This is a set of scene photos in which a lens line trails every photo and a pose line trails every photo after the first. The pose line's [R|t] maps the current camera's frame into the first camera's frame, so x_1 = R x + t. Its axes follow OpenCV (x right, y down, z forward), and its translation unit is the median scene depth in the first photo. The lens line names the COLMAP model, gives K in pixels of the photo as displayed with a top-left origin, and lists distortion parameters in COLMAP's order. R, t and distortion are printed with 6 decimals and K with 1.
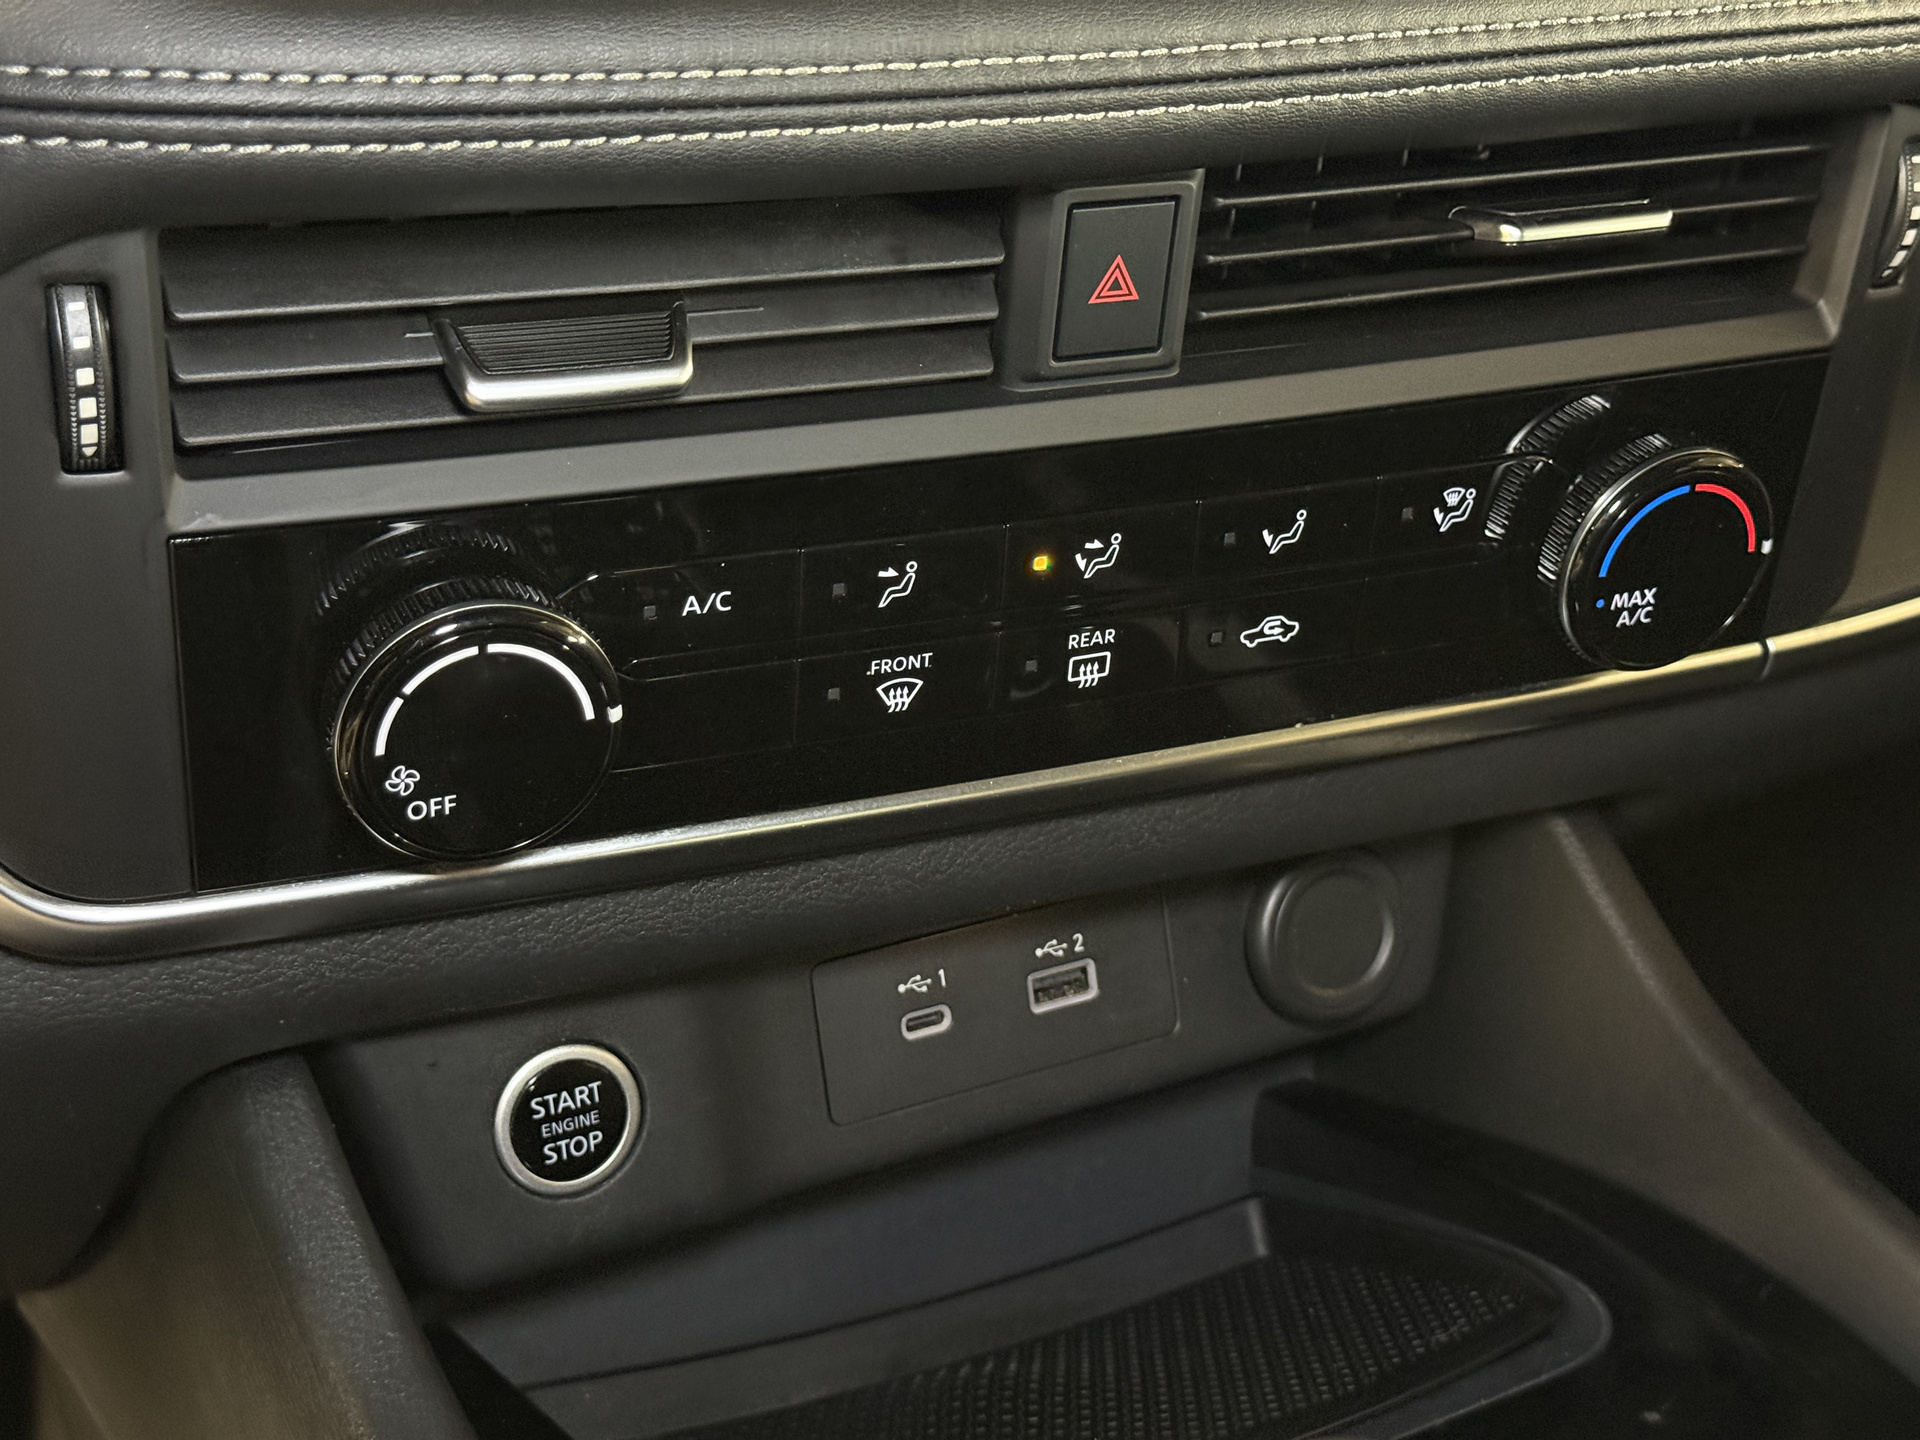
lens RADIAL K [[2731.8, 0, 960.0], [0, 2731.8, 720.0], [0, 0, 1]] dist [0.149955, -0.059600]
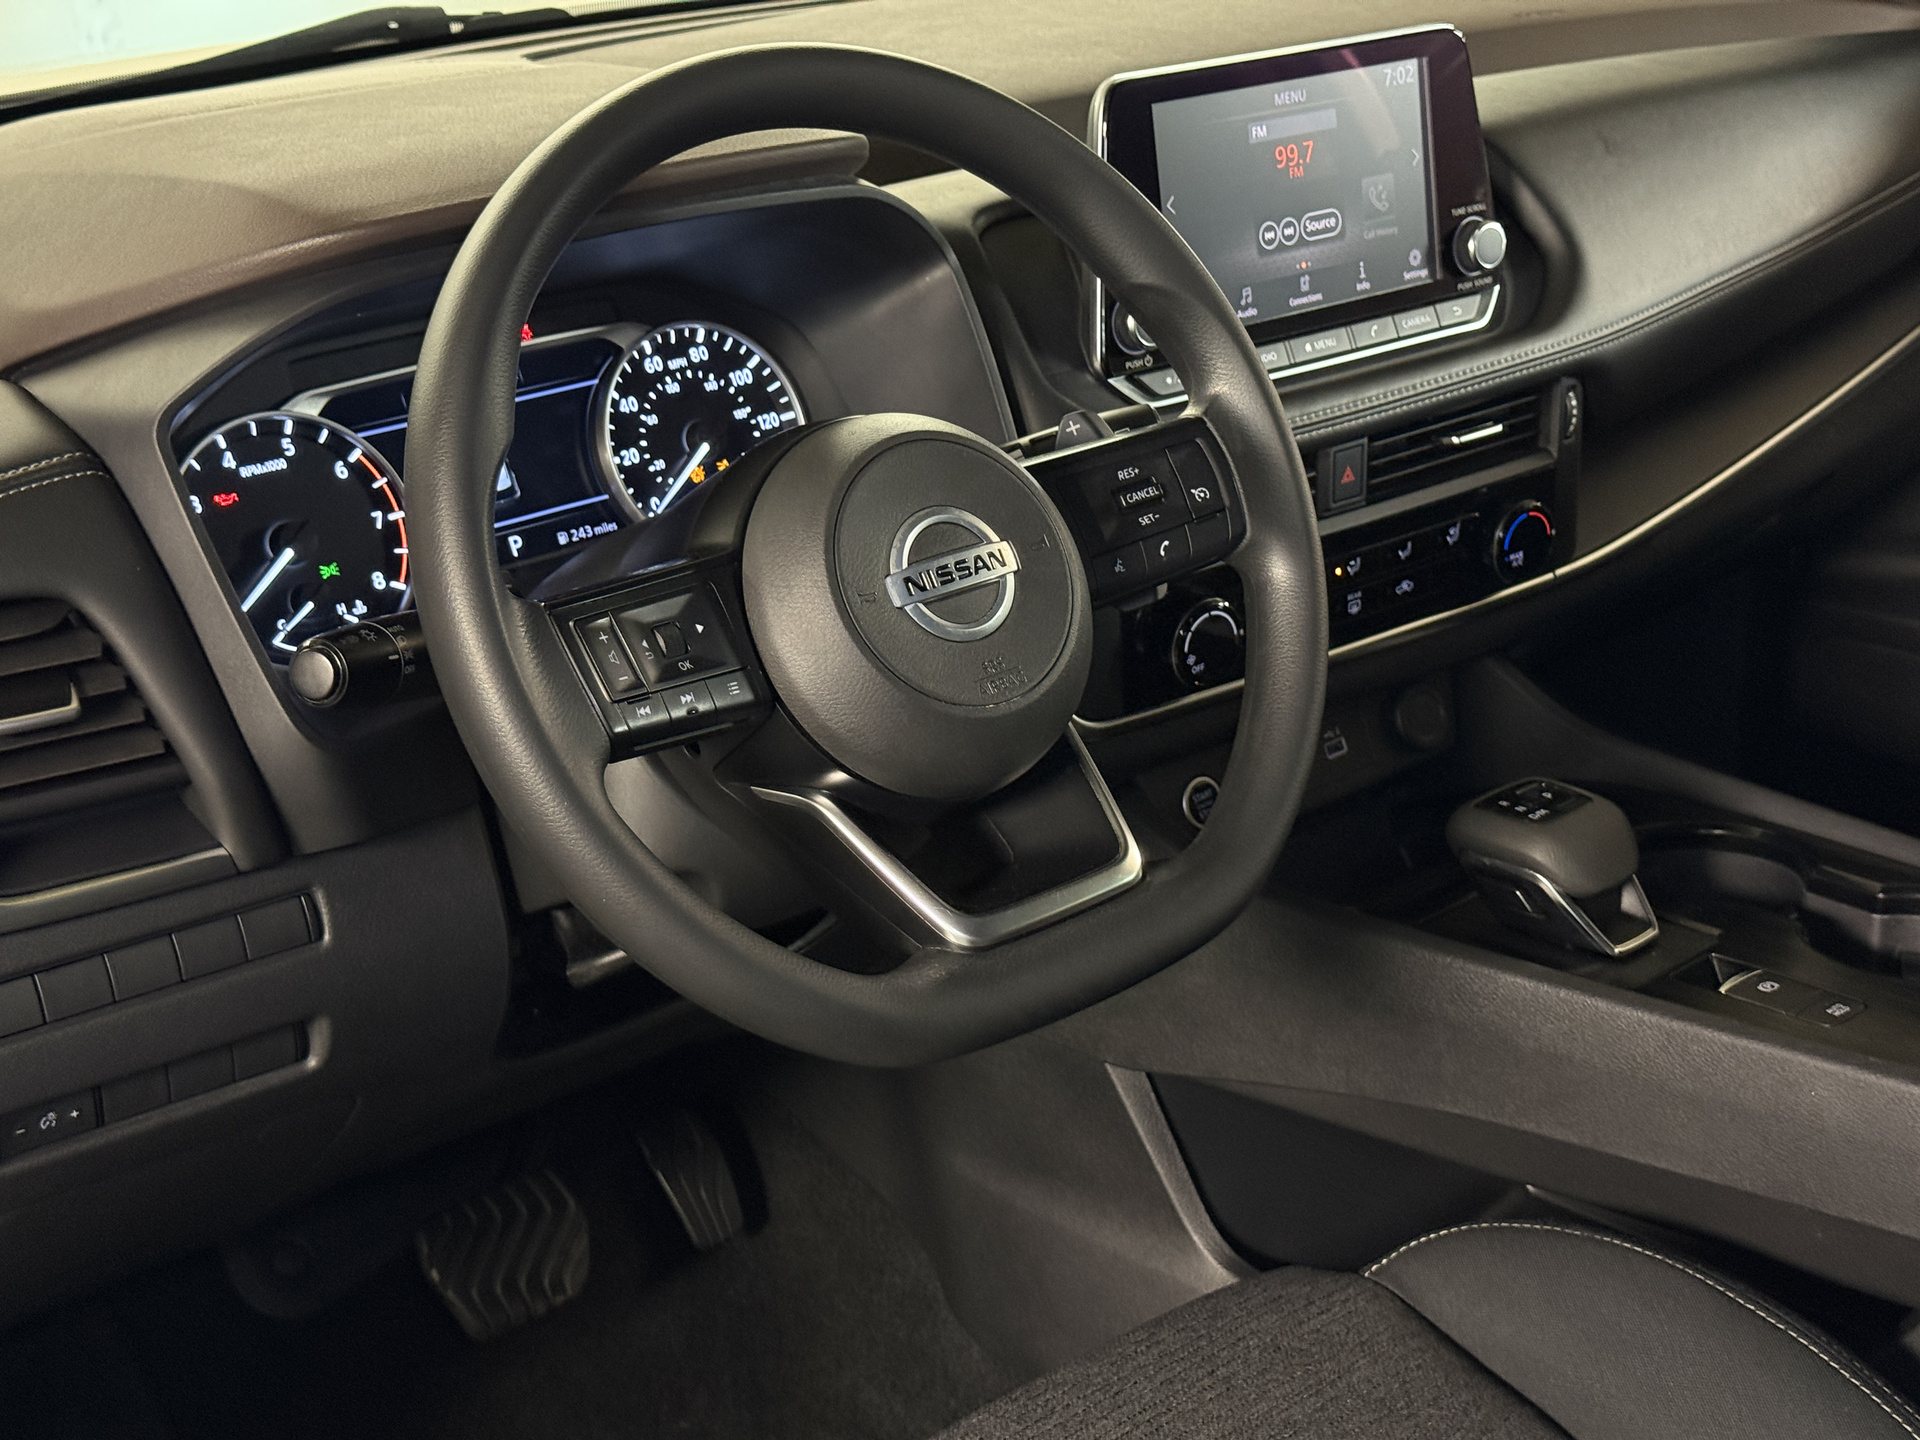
lens RADIAL K [[2731.8, 0, 960.0], [0, 2731.8, 720.0], [0, 0, 1]] dist [0.149955, -0.059600]
pose [[0.967018, -0.190160, 0.169459, -0.842016], [0.210155, 0.971574, -0.108991, 0.315223], [-0.143917, 0.141009, 0.979492, -1.716373]]
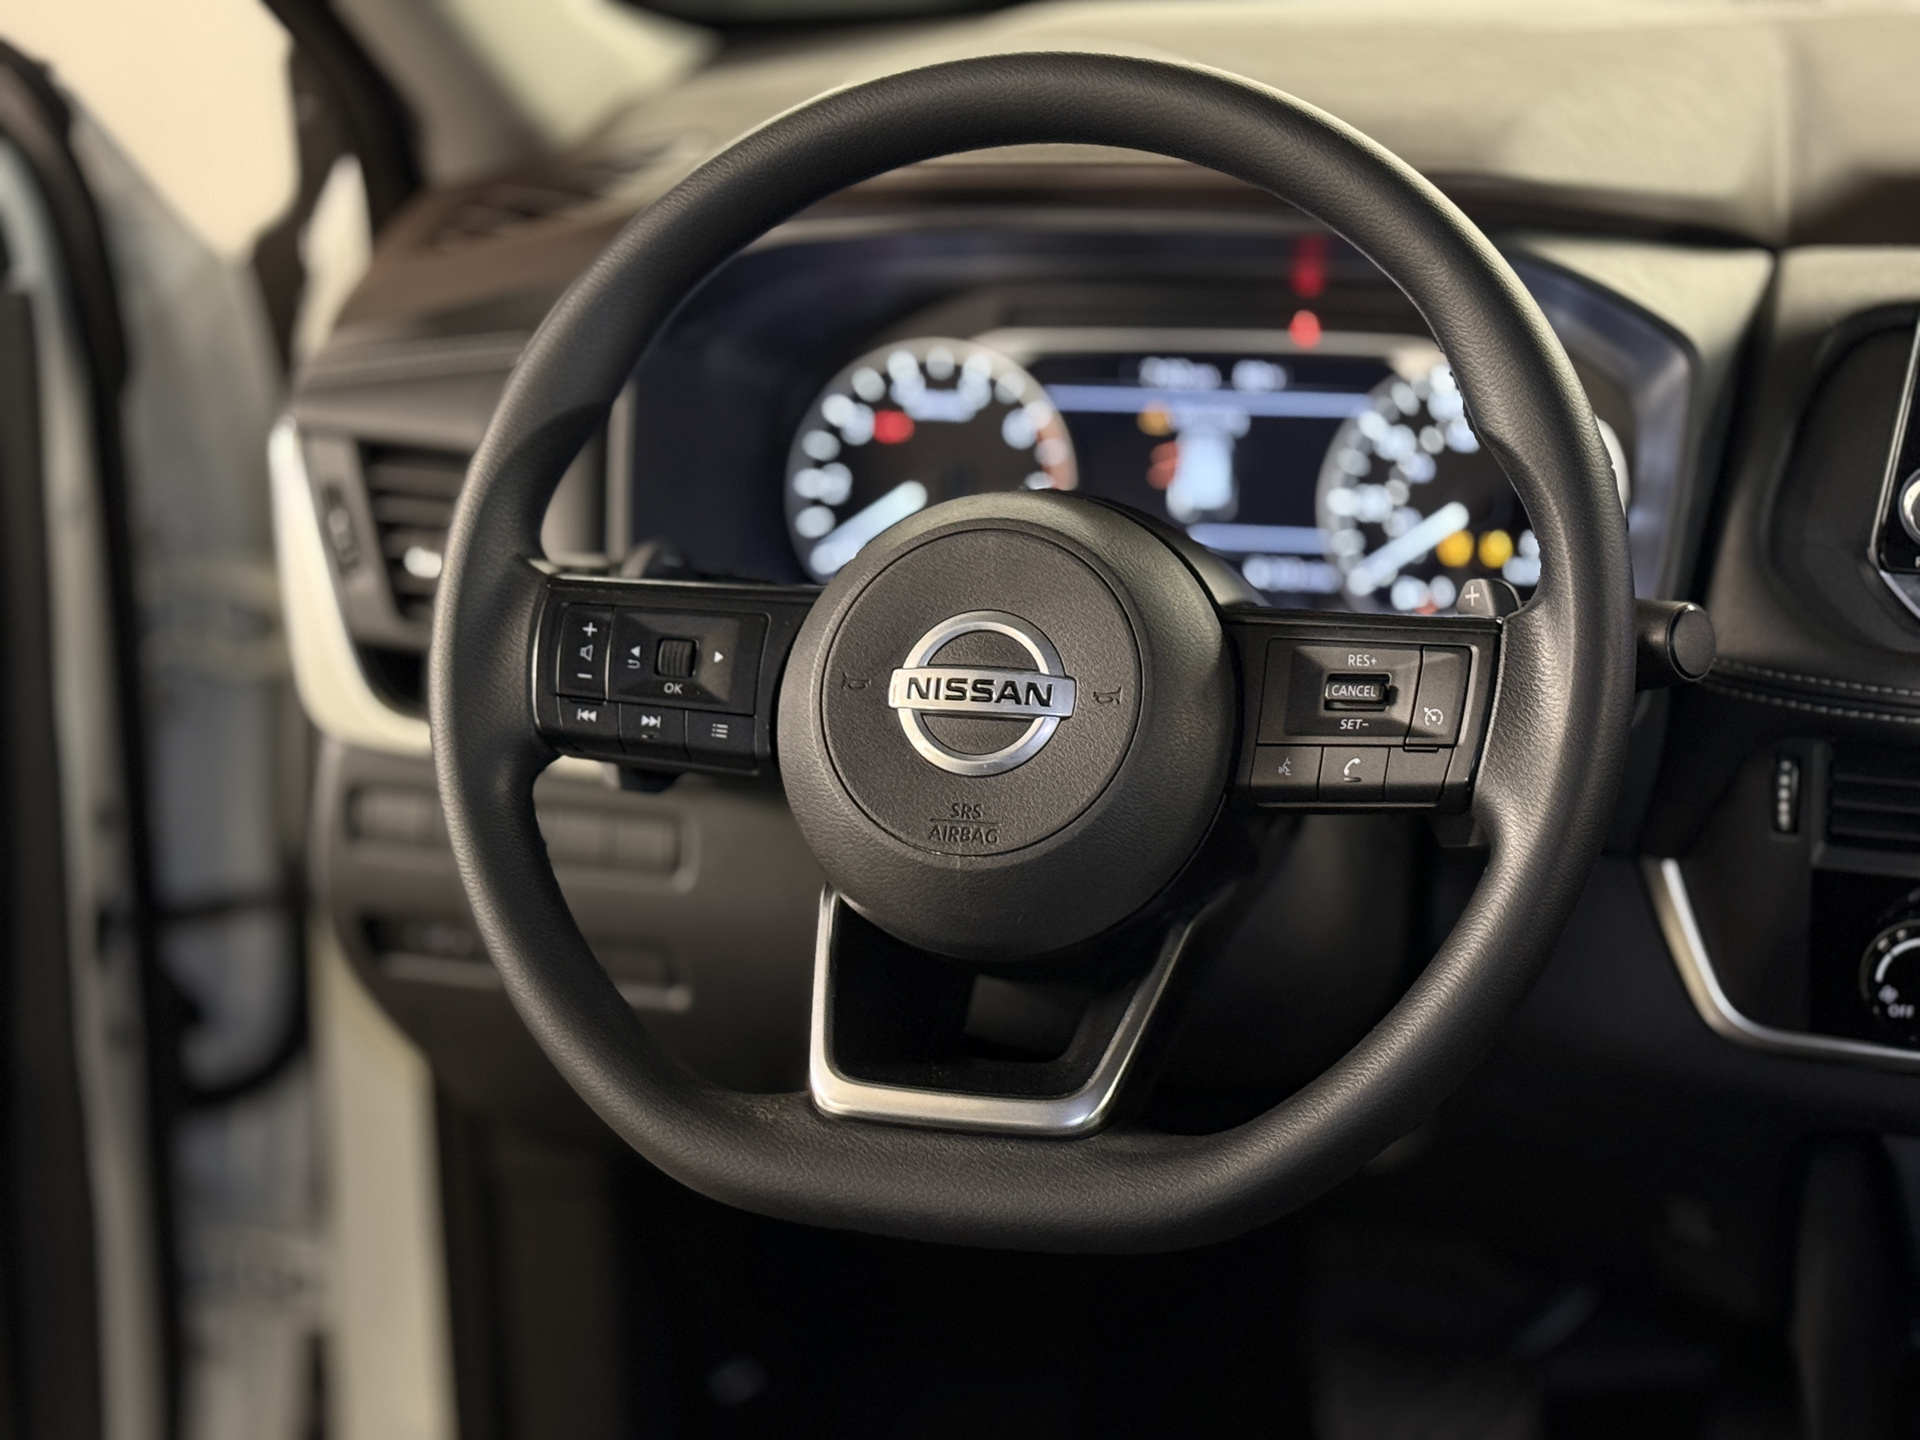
lens RADIAL K [[3585.3, 0, 960.0], [0, 3585.3, 720.0], [0, 0, 1]] dist [0.129685, 0.046895]
pose [[0.711019, 0.135040, -0.690084, 1.032351], [-0.249431, 0.966005, -0.067964, 0.159919], [0.657447, 0.220452, 0.720531, -1.358066]]
